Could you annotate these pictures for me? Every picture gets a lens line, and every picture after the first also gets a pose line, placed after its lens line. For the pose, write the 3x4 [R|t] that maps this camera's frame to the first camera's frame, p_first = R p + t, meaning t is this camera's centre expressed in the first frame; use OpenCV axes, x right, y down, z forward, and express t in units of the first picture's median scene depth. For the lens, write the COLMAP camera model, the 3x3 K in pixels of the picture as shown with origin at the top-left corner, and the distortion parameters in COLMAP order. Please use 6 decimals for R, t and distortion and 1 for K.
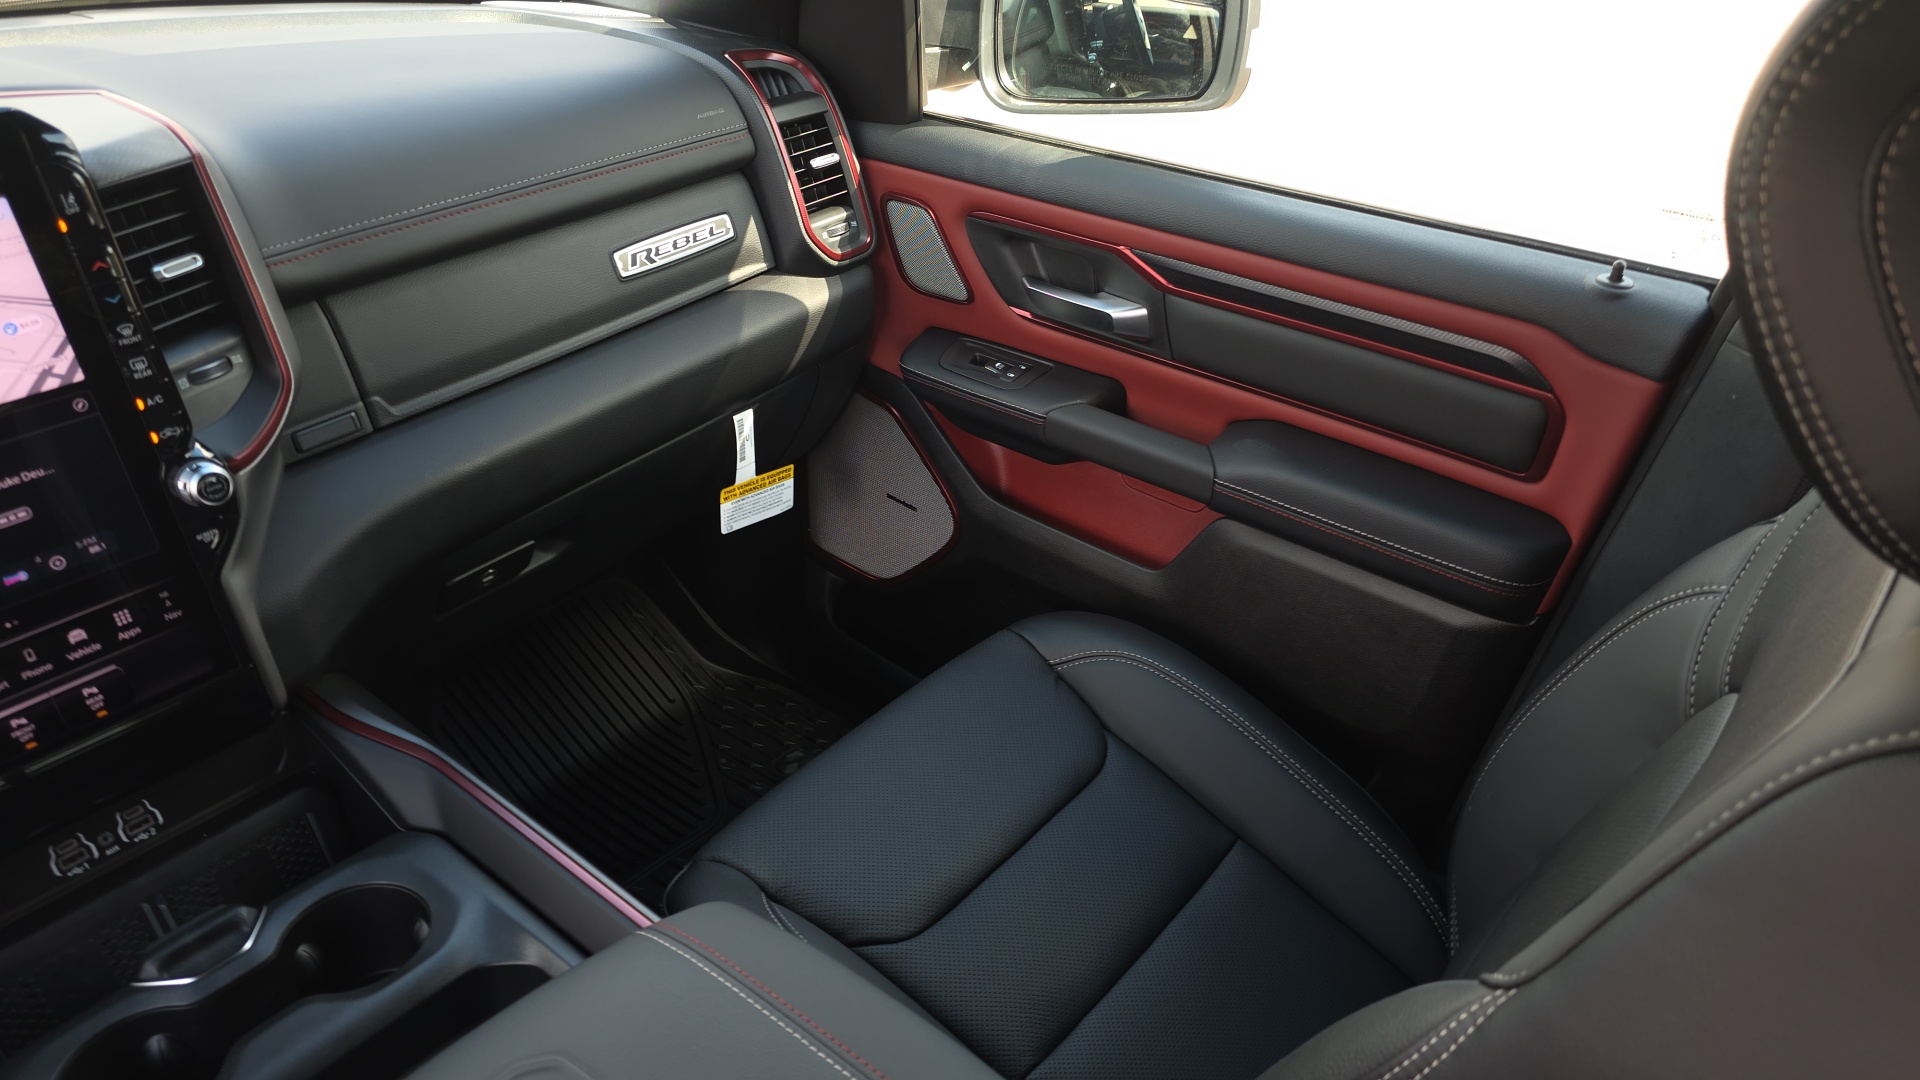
lens RADIAL K [[1257.3, 0, 959.4], [0, 1257.3, 570.8], [0, 0, 1]] dist [0.039489, -0.048191]
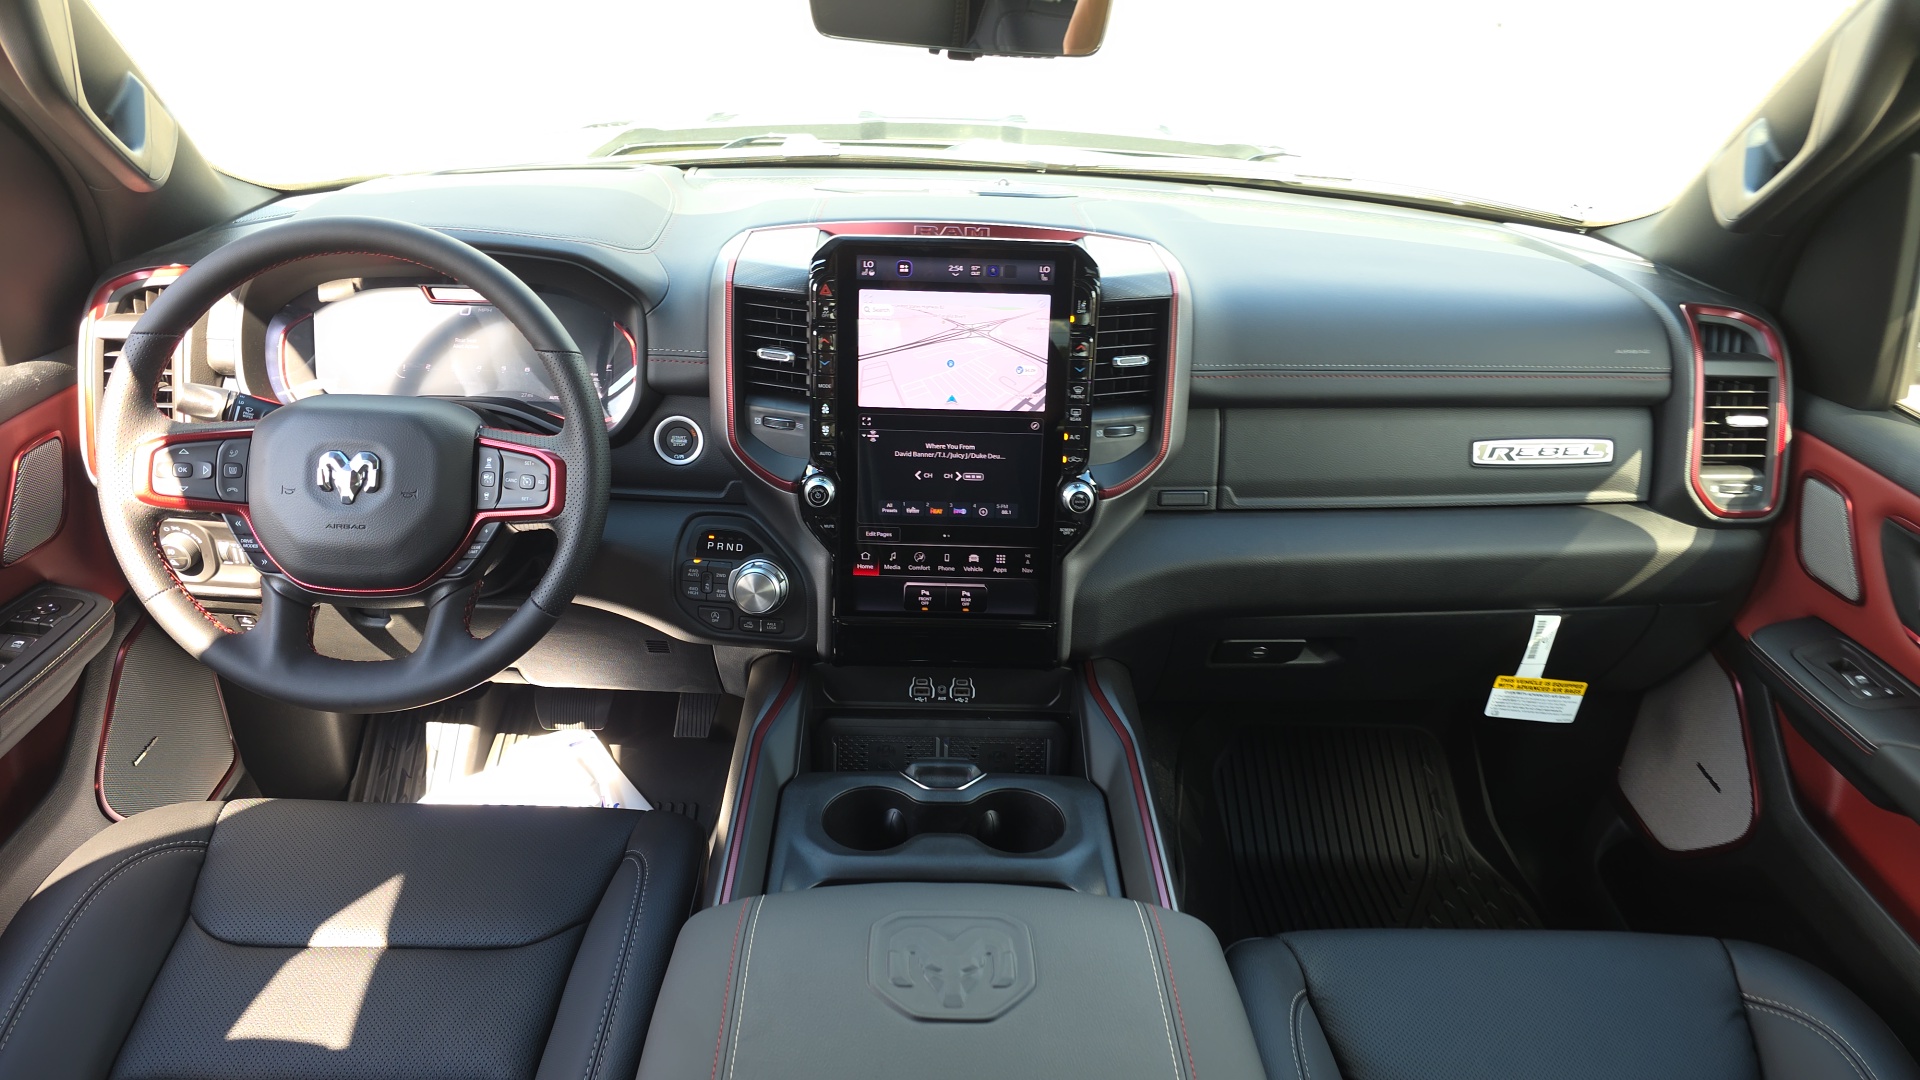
lens RADIAL K [[1295.9, 0, 960.0], [0, 1295.9, 540.0], [0, 0, 1]] dist [0.000170, -0.052624]
pose [[0.621766, 0.323770, -0.713148, 0.290924], [-0.428038, 0.903012, 0.036779, -0.014068], [0.655890, 0.282386, 0.700048, -0.098572]]
